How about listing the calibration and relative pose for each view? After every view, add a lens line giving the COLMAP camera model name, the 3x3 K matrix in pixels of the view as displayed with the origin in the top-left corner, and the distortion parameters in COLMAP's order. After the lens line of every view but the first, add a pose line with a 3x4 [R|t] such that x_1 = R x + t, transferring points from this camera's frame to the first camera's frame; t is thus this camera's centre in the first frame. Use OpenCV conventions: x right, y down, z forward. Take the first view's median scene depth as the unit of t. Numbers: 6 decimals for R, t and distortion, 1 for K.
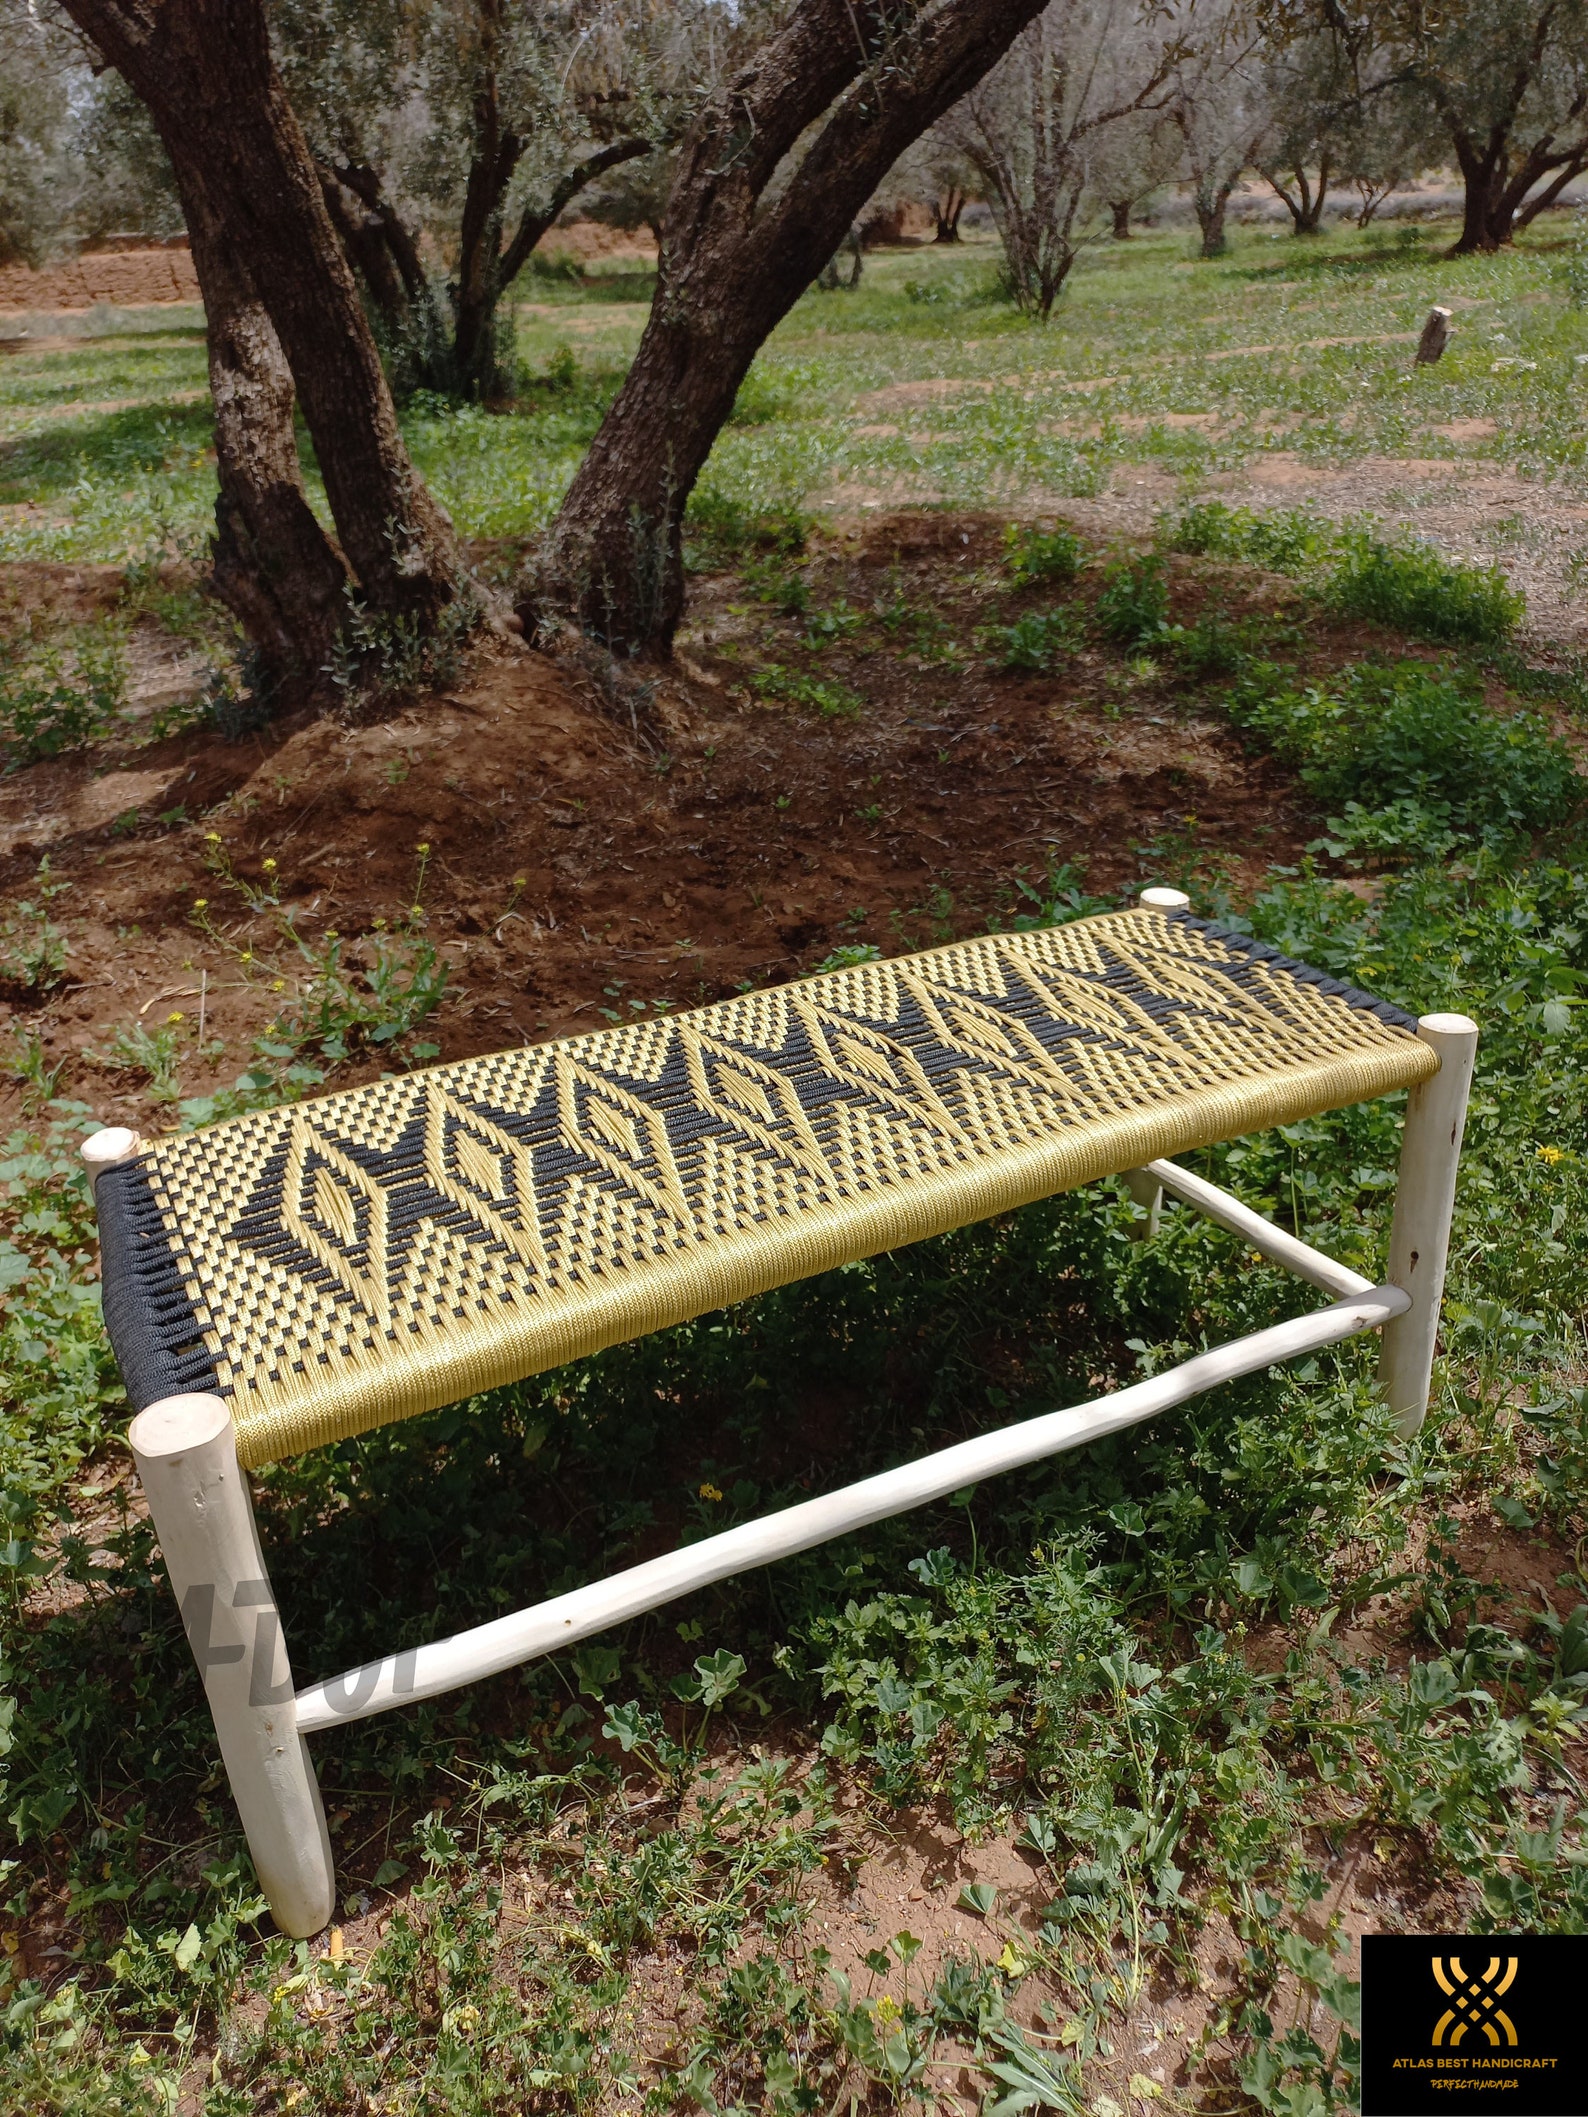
lens RADIAL K [[1572.2, 0, 830.4], [0, 1572.2, 1038.4], [0, 0, 1]] dist [0.026031, -0.017785]
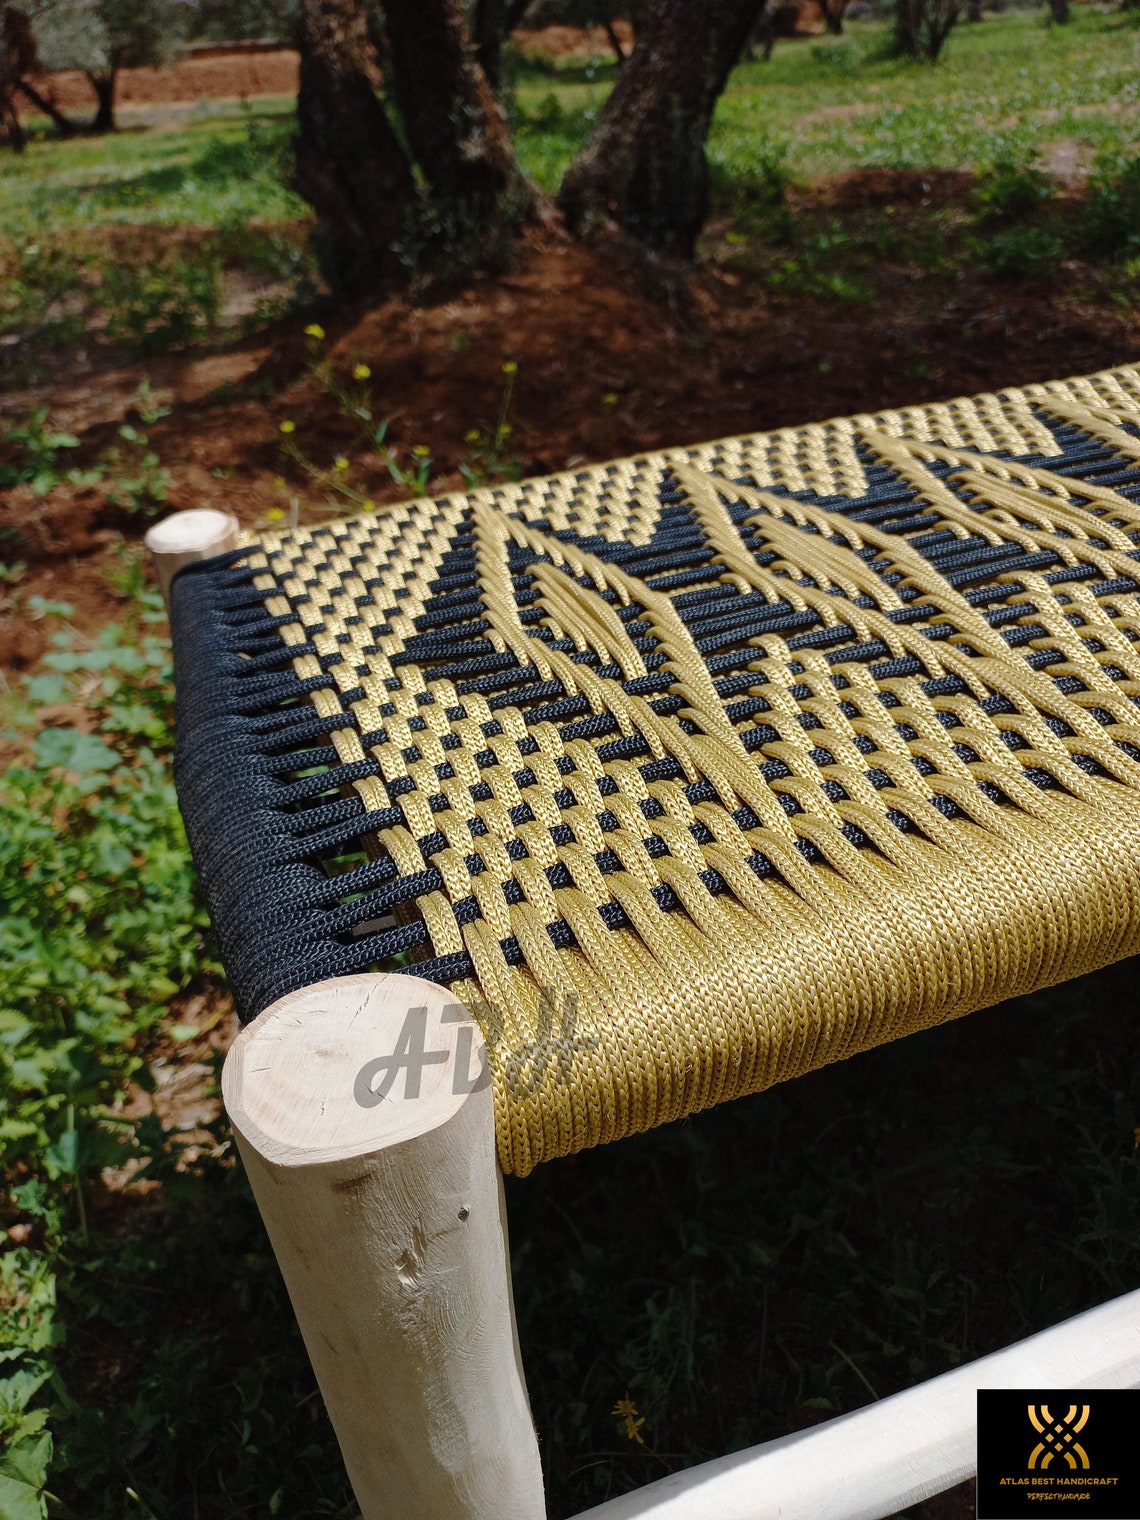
lens RADIAL K [[1128.8, 0, 581.8], [0, 1128.8, 762.7], [0, 0, 1]] dist [0.026031, -0.017785]
pose [[0.993073, 0.029127, -0.113832, -0.192225], [-0.018658, 0.995587, 0.091974, 0.086289], [0.116008, -0.089213, 0.989234, 0.436228]]
